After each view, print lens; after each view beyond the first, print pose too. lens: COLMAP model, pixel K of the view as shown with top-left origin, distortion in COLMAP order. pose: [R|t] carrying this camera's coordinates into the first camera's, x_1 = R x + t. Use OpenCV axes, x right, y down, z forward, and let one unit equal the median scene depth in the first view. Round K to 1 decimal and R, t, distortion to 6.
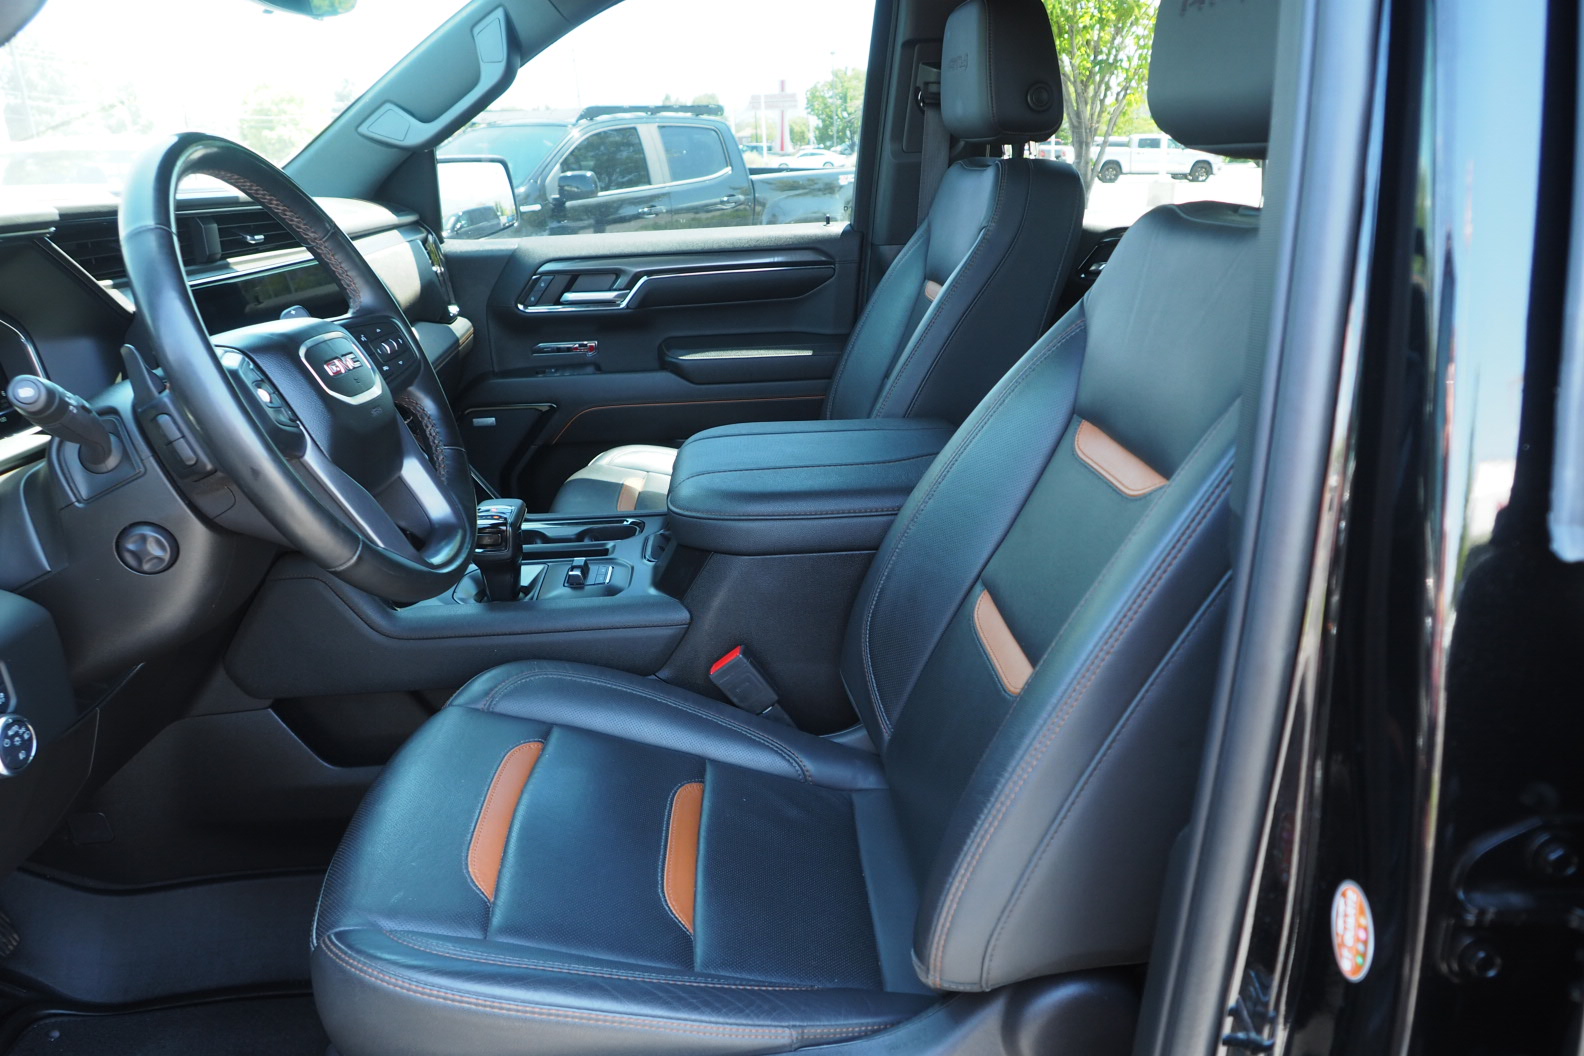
lens RADIAL K [[1160.6, 0, 792.0], [0, 1160.6, 528.0], [0, 0, 1]] dist [-0.038148, 0.006174]
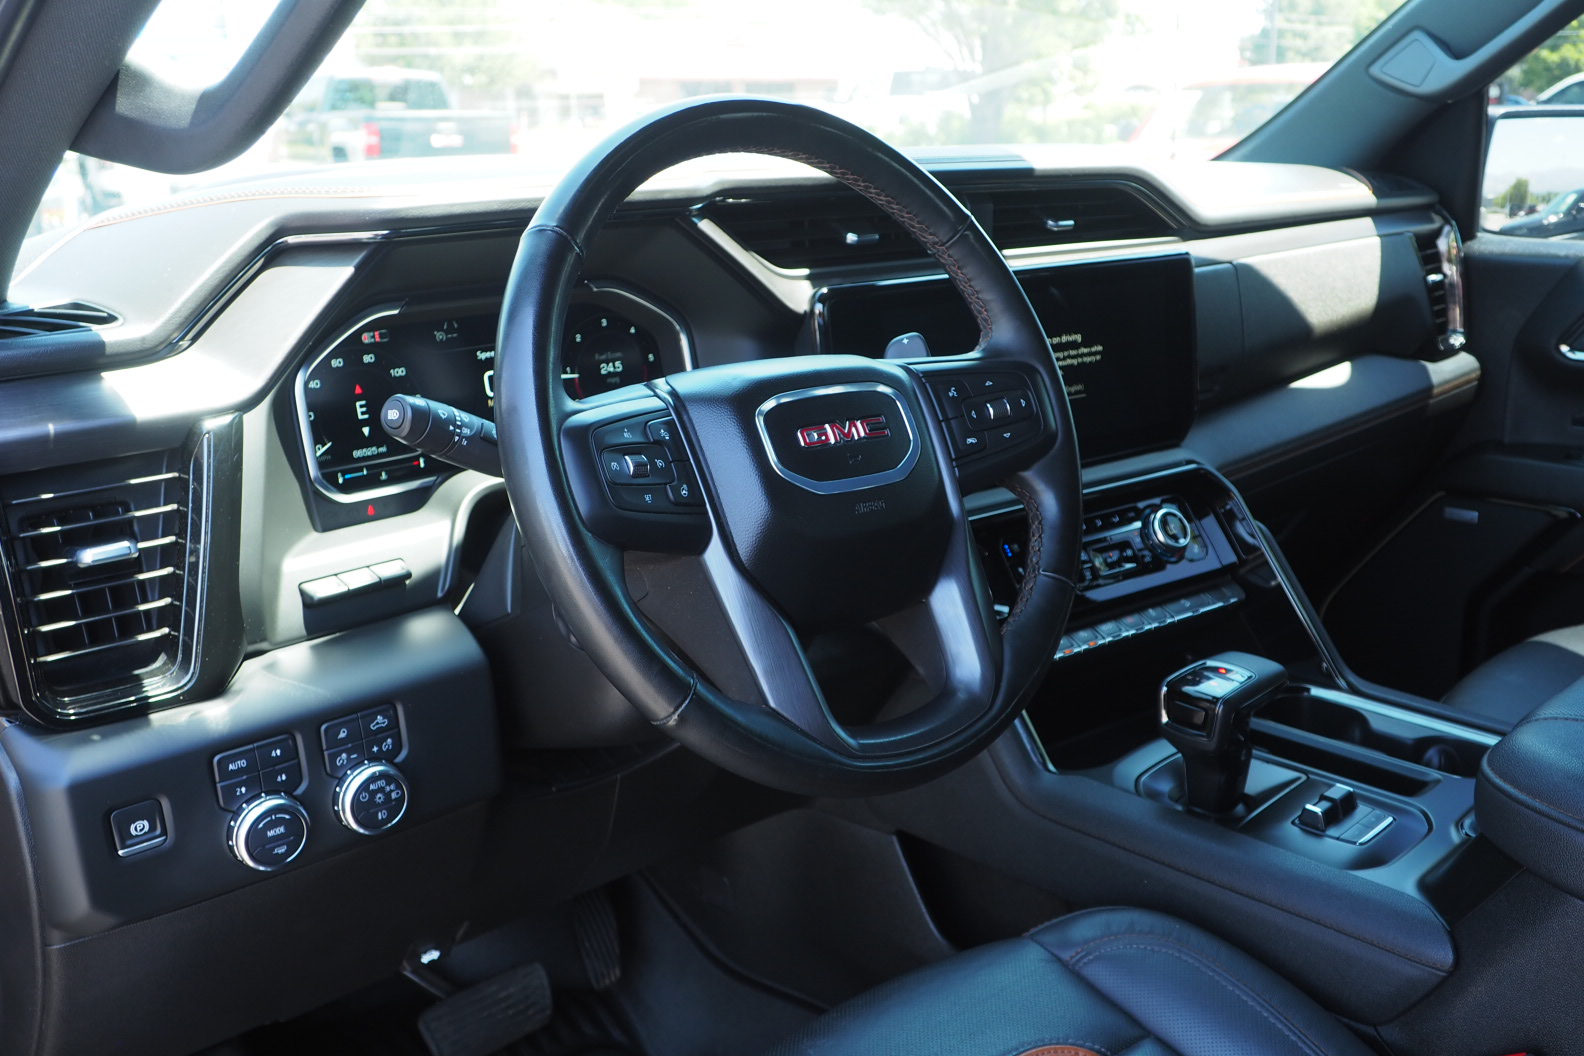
lens RADIAL K [[1483.8, 0, 792.0], [0, 1483.8, 528.0], [0, 0, 1]] dist [-0.158750, 0.435551]
pose [[0.640888, 0.219579, -0.735559, 0.178050], [-0.235582, 0.968237, 0.083776, -0.107953], [0.730591, 0.119594, 0.672260, 0.275831]]
